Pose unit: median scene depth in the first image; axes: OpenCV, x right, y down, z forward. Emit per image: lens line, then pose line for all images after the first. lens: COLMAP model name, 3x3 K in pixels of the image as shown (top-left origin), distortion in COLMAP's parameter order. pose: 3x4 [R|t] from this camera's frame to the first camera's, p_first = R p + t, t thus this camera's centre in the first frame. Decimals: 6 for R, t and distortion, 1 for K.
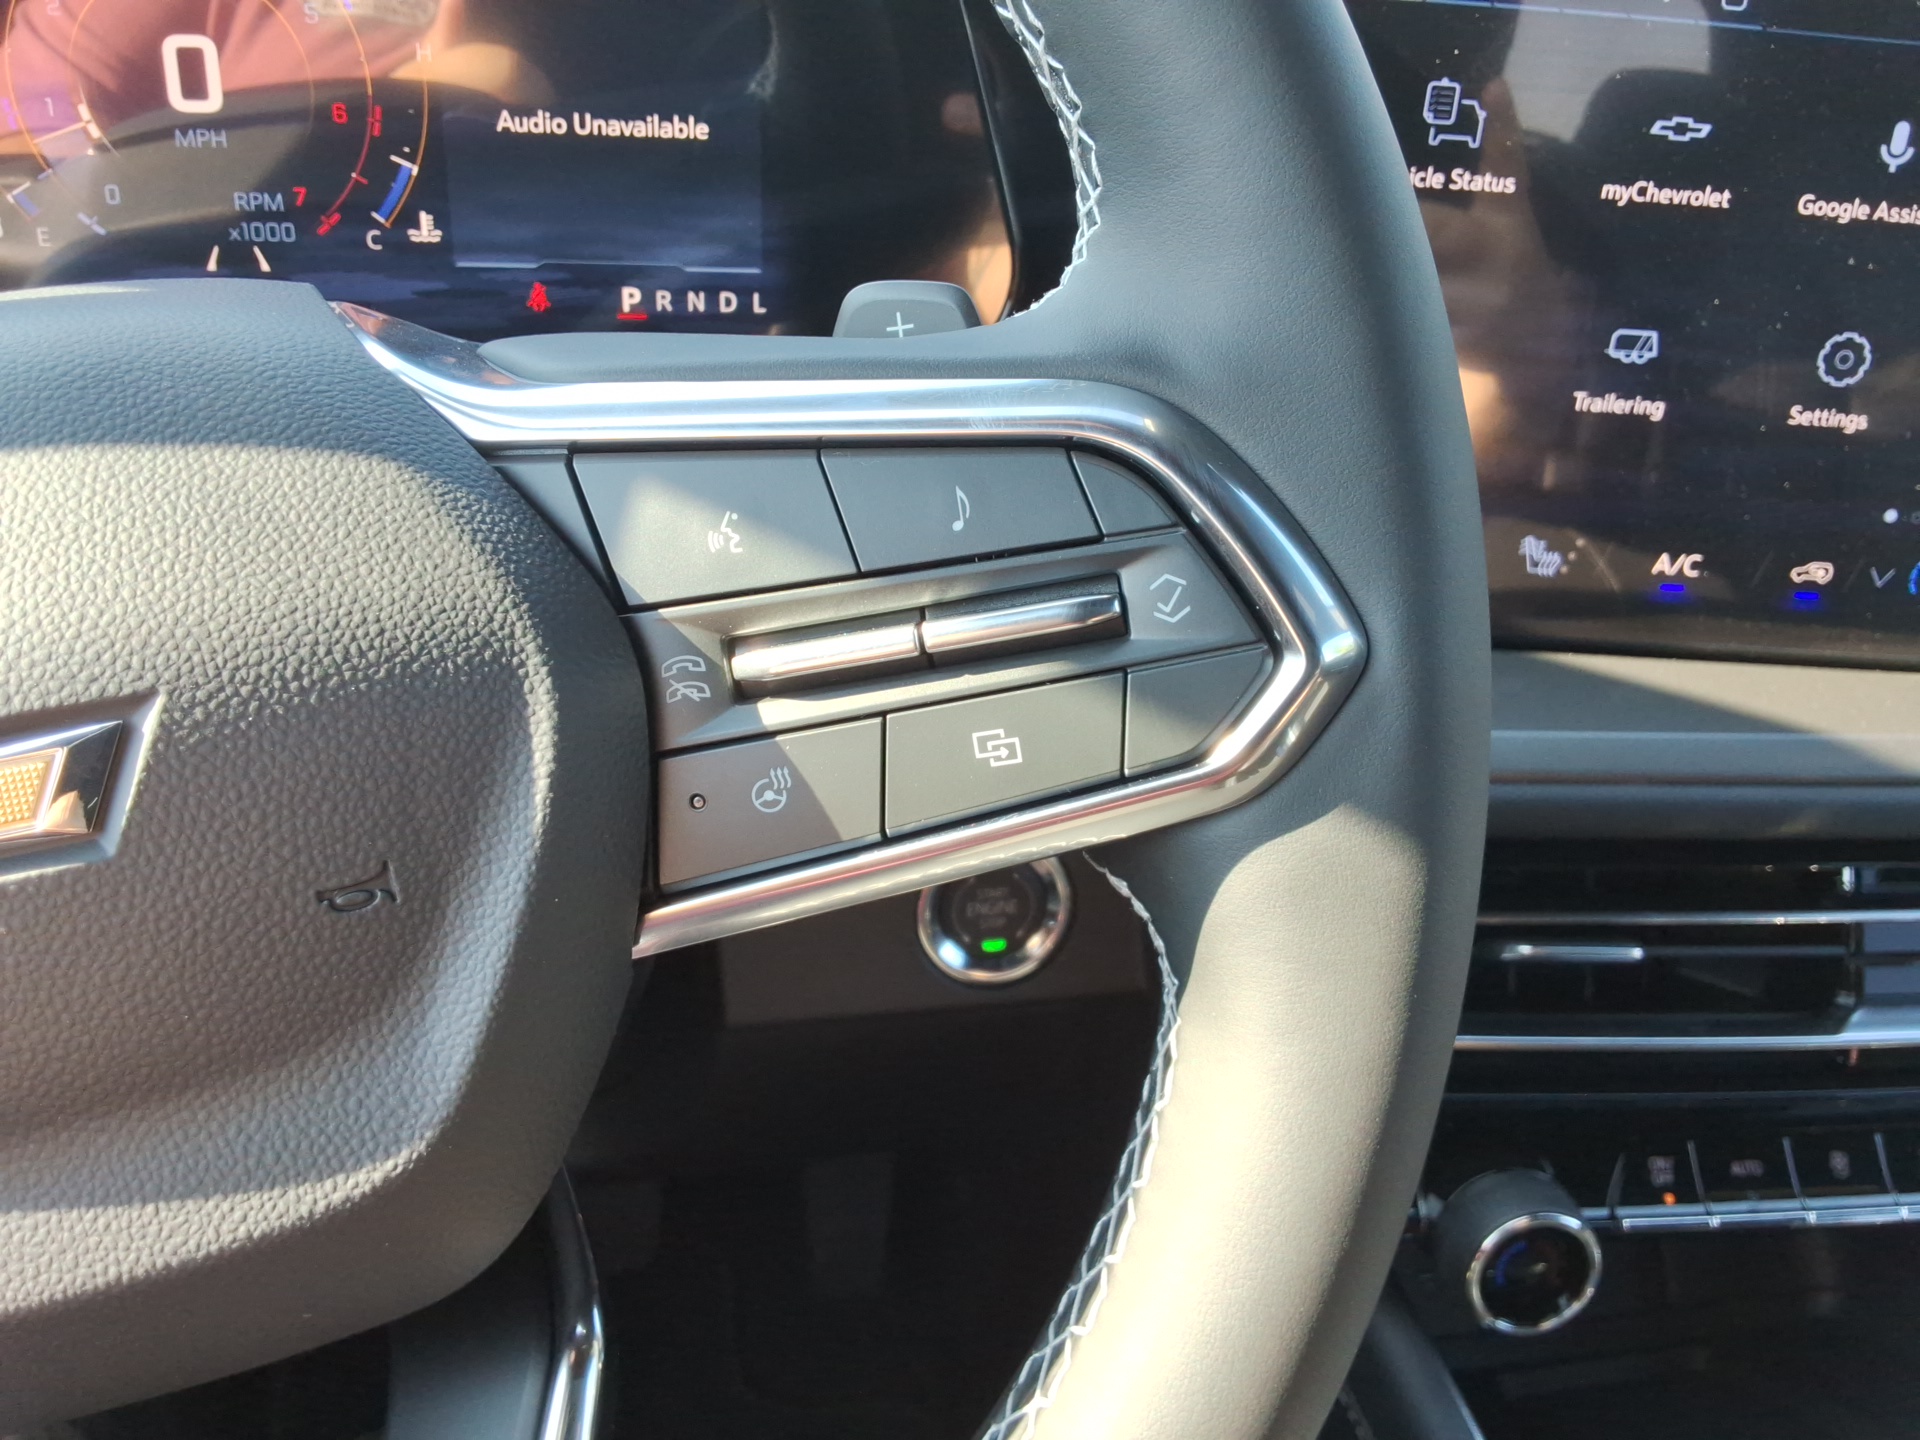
lens RADIAL K [[1539.3, 0, 970.2], [0, 1539.3, 715.8], [0, 0, 1]] dist [0.101839, -0.159014]
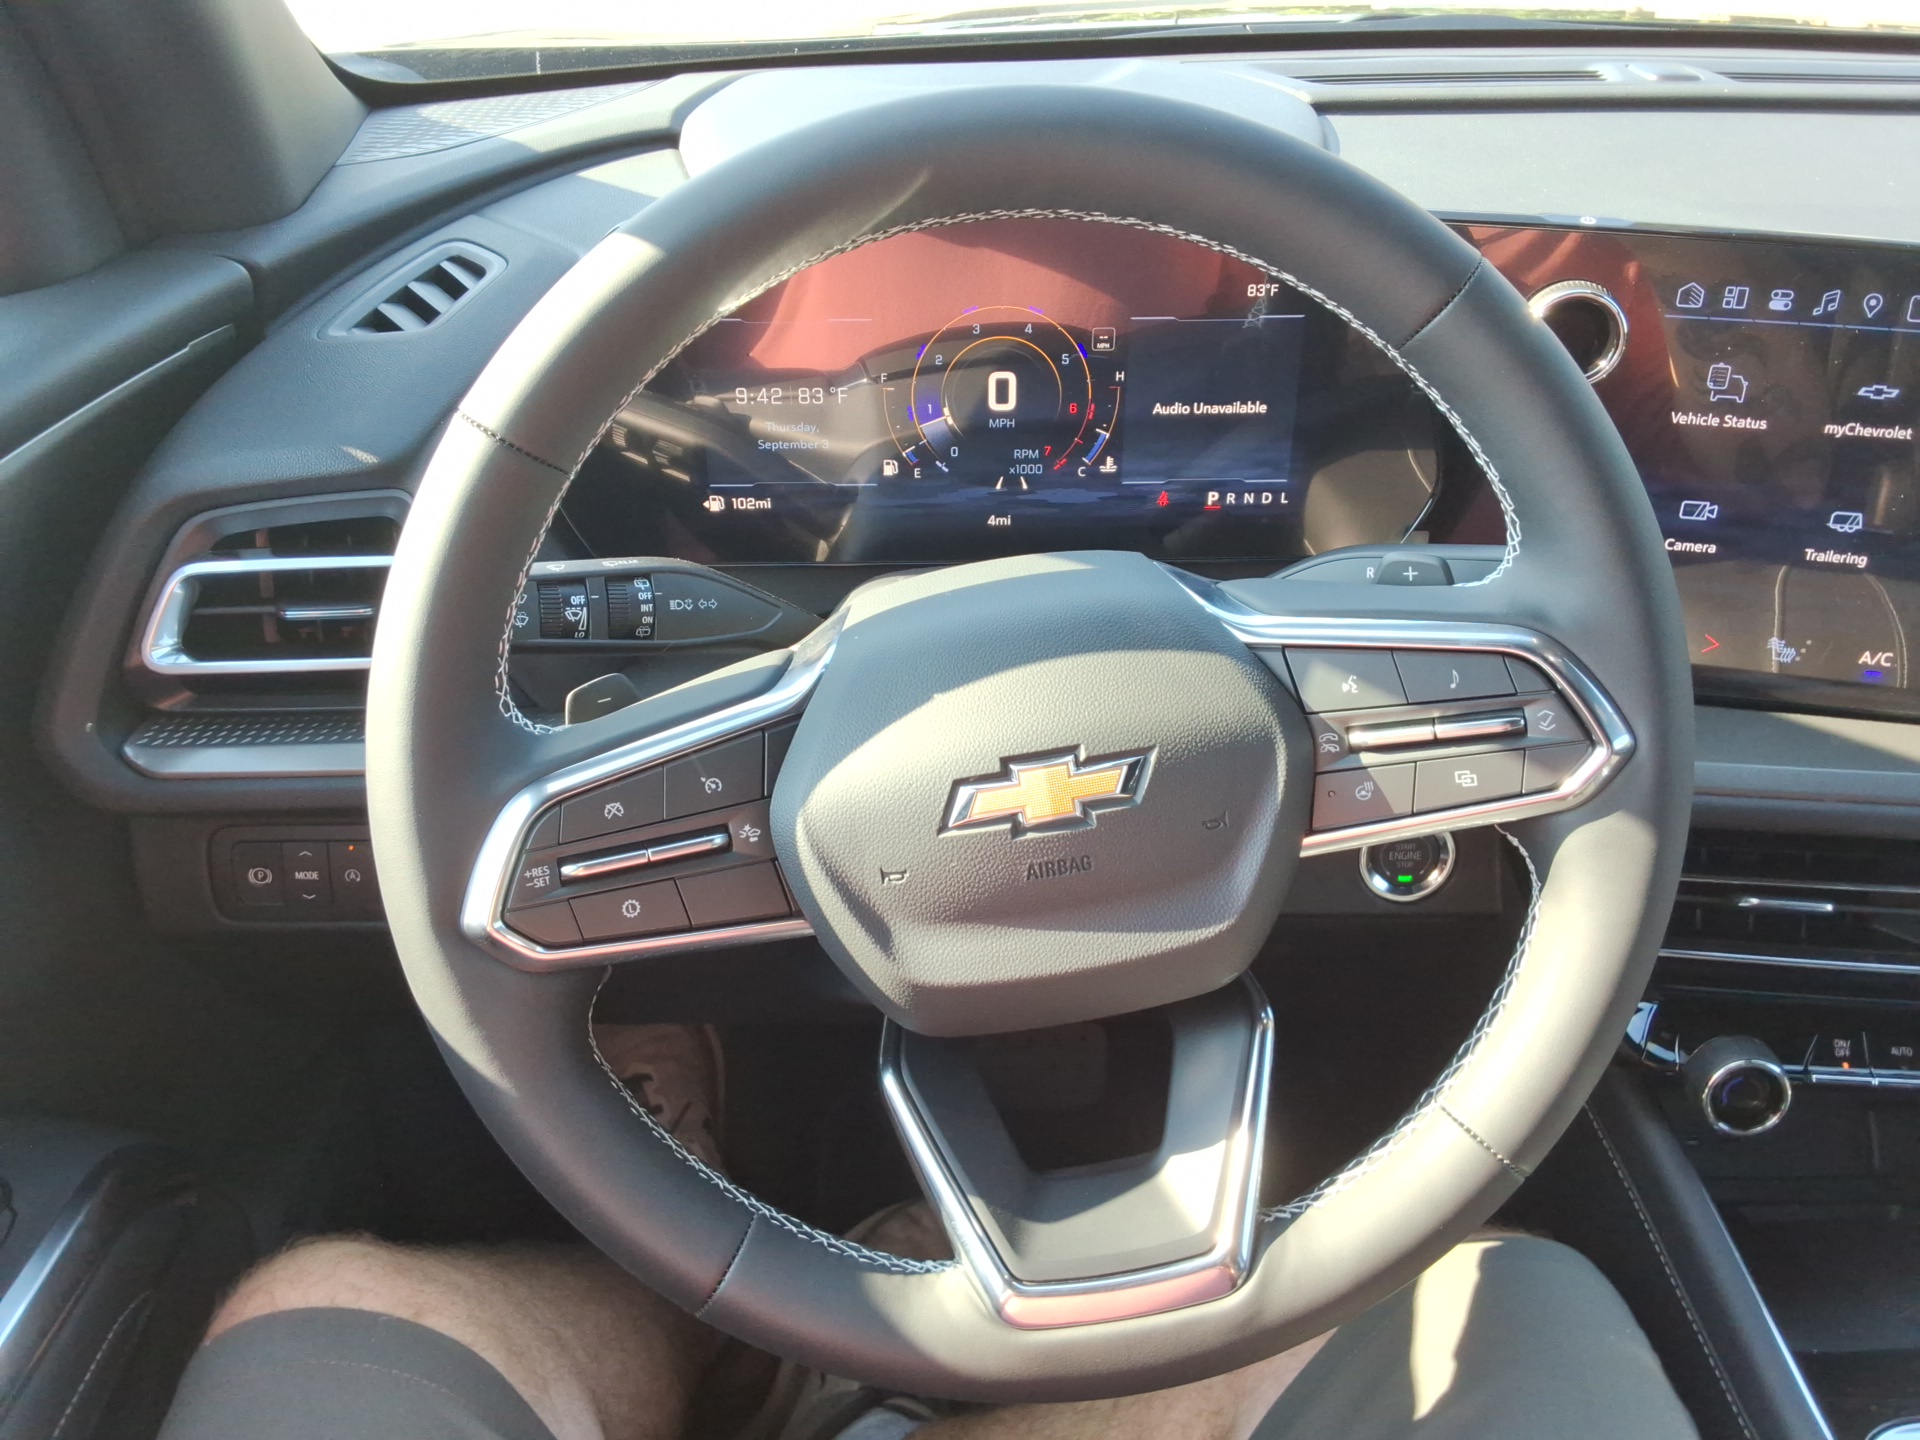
lens RADIAL K [[1539.3, 0, 976.2], [0, 1539.3, 705.7], [0, 0, 1]] dist [0.101839, -0.159014]
pose [[0.981996, 0.039027, -0.184824, -0.141744], [-0.035402, 0.999111, 0.022877, -0.059952], [0.185553, -0.015922, 0.982505, -0.741504]]
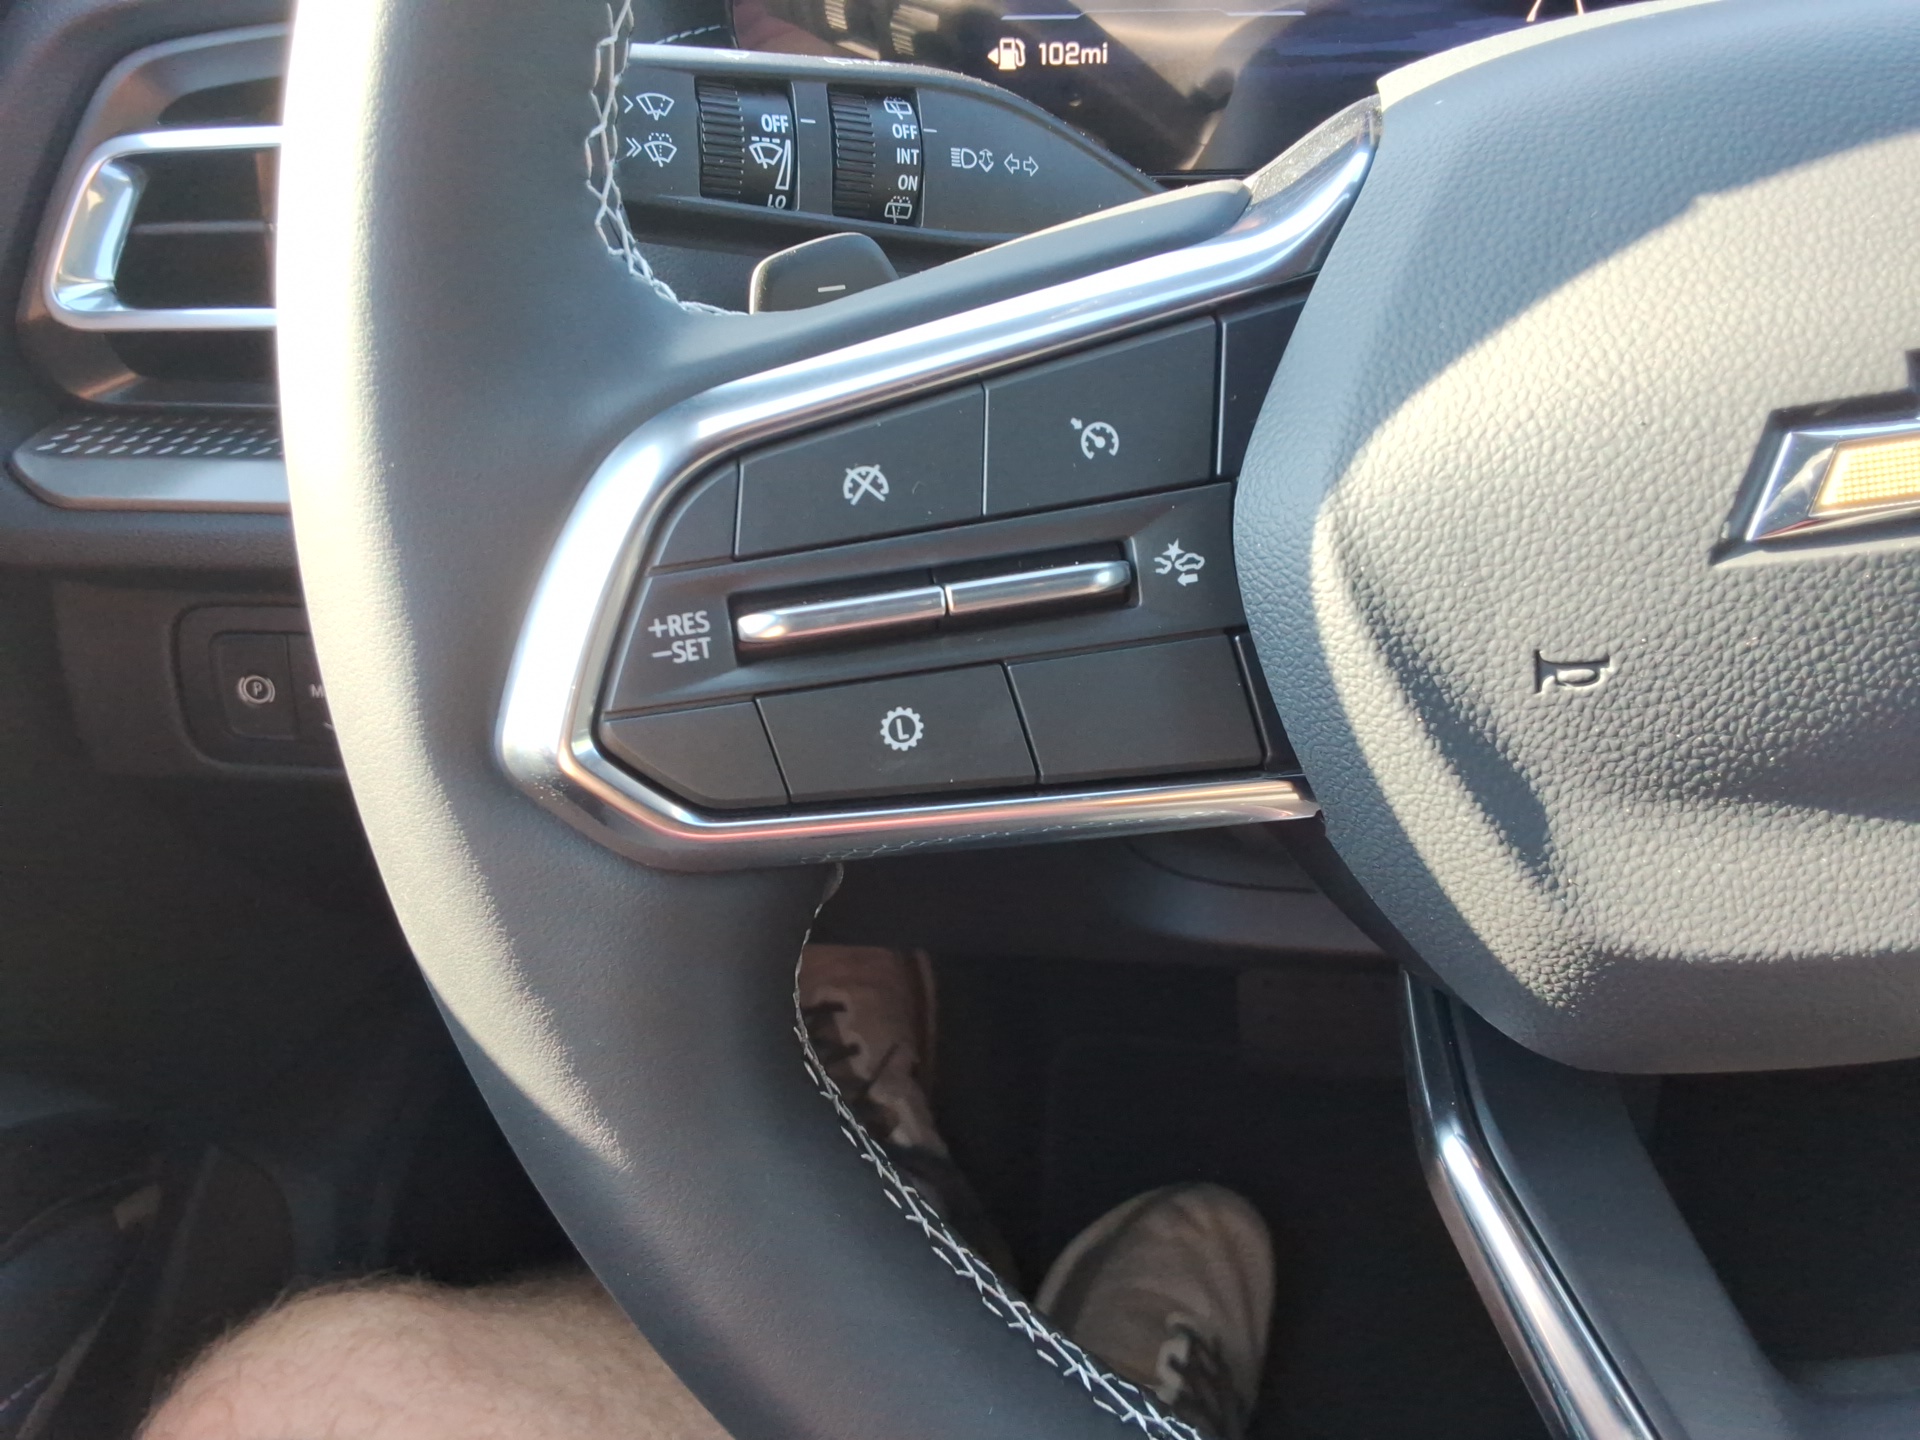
lens RADIAL K [[1539.3, 0, 959.6], [0, 1539.3, 723.3], [0, 0, 1]] dist [0.101839, -0.159014]
pose [[0.952204, 0.086098, -0.293078, -0.452233], [-0.059480, 0.993351, 0.098572, 0.079812], [0.299616, -0.076428, 0.950994, -0.088060]]
